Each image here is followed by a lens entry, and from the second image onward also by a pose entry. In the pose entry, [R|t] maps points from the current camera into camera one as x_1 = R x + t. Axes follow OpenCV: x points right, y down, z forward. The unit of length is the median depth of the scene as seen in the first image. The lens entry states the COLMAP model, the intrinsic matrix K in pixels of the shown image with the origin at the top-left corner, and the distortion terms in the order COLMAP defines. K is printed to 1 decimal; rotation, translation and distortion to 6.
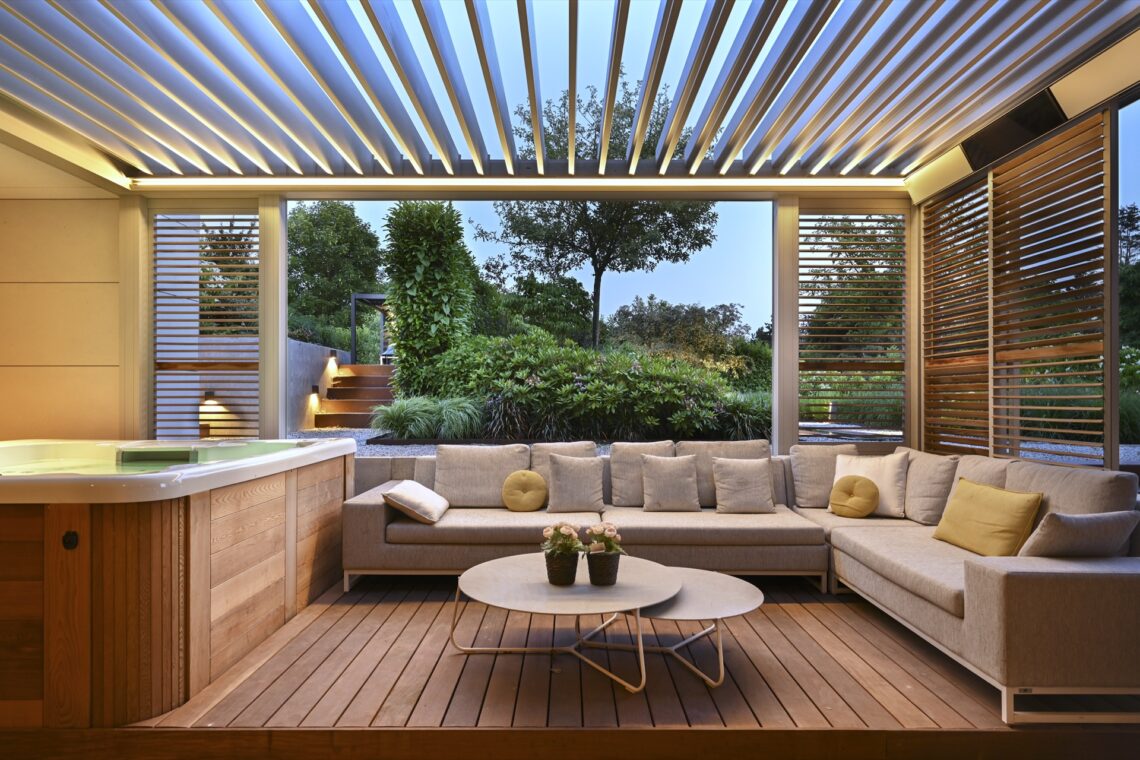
lens RADIAL K [[671.4, 0, 567.7], [0, 671.4, 395.1], [0, 0, 1]] dist [0.001363, -0.001814]
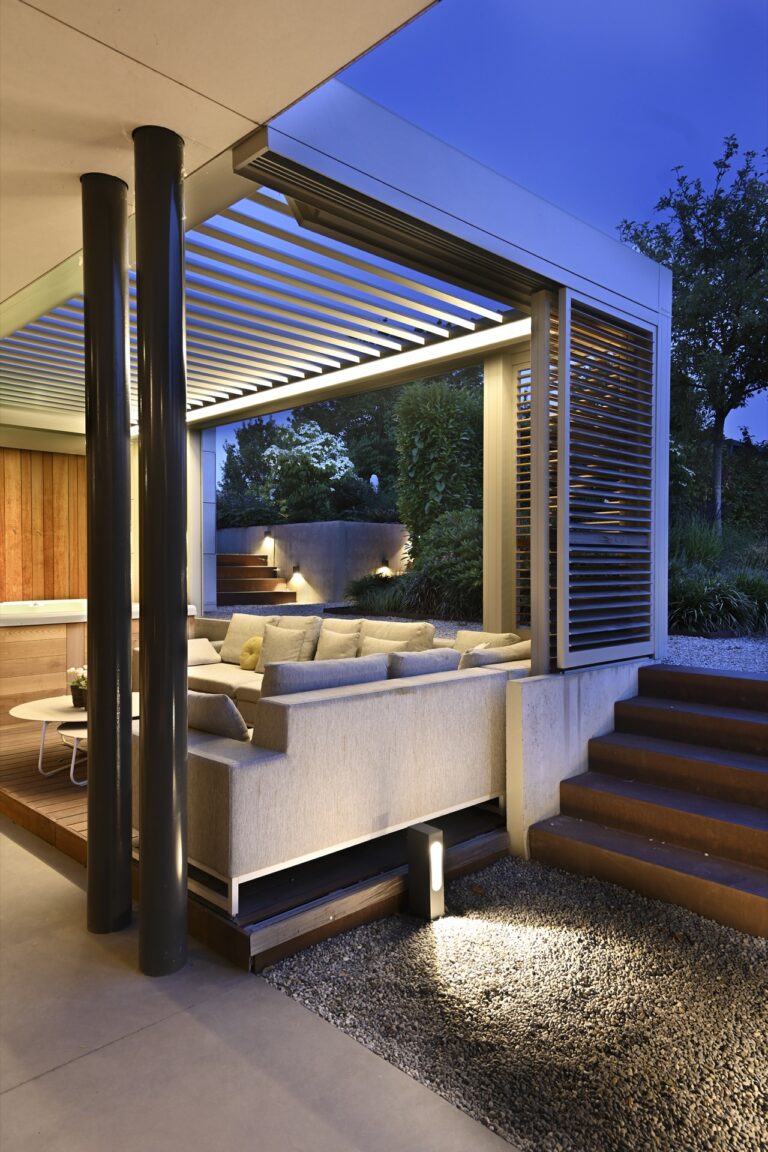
lens RADIAL K [[752.9, 0, 361.1], [0, 752.9, 587.3], [0, 0, 1]] dist [0.005792, 0.000983]
pose [[0.681297, 0.023666, -0.731625, 1.069928], [0.002597, 0.999393, 0.034746, -0.024979], [0.732003, -0.025573, 0.680822, 0.211661]]
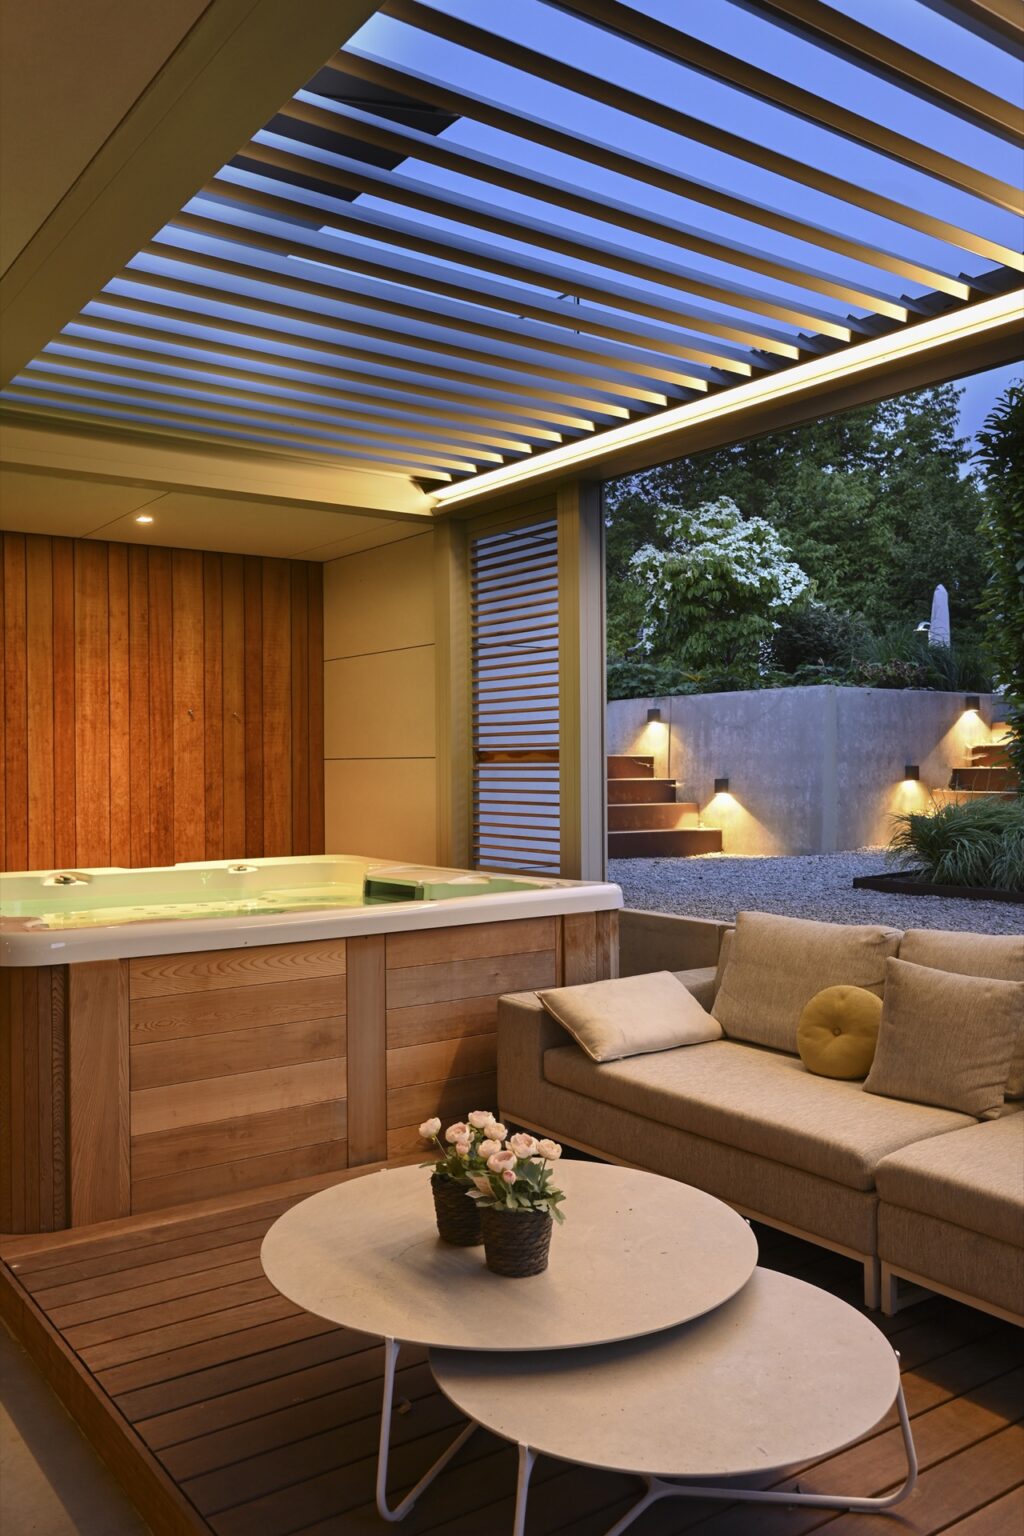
lens RADIAL K [[1194.4, 0, 512.0], [0, 1194.4, 768.0], [0, 0, 1]] dist [0.000581, 0.004677]
pose [[0.576918, 0.000494, -0.816802, 0.471912], [0.009031, 0.999935, 0.006984, -0.044782], [0.816752, -0.011406, 0.576876, 0.347365]]
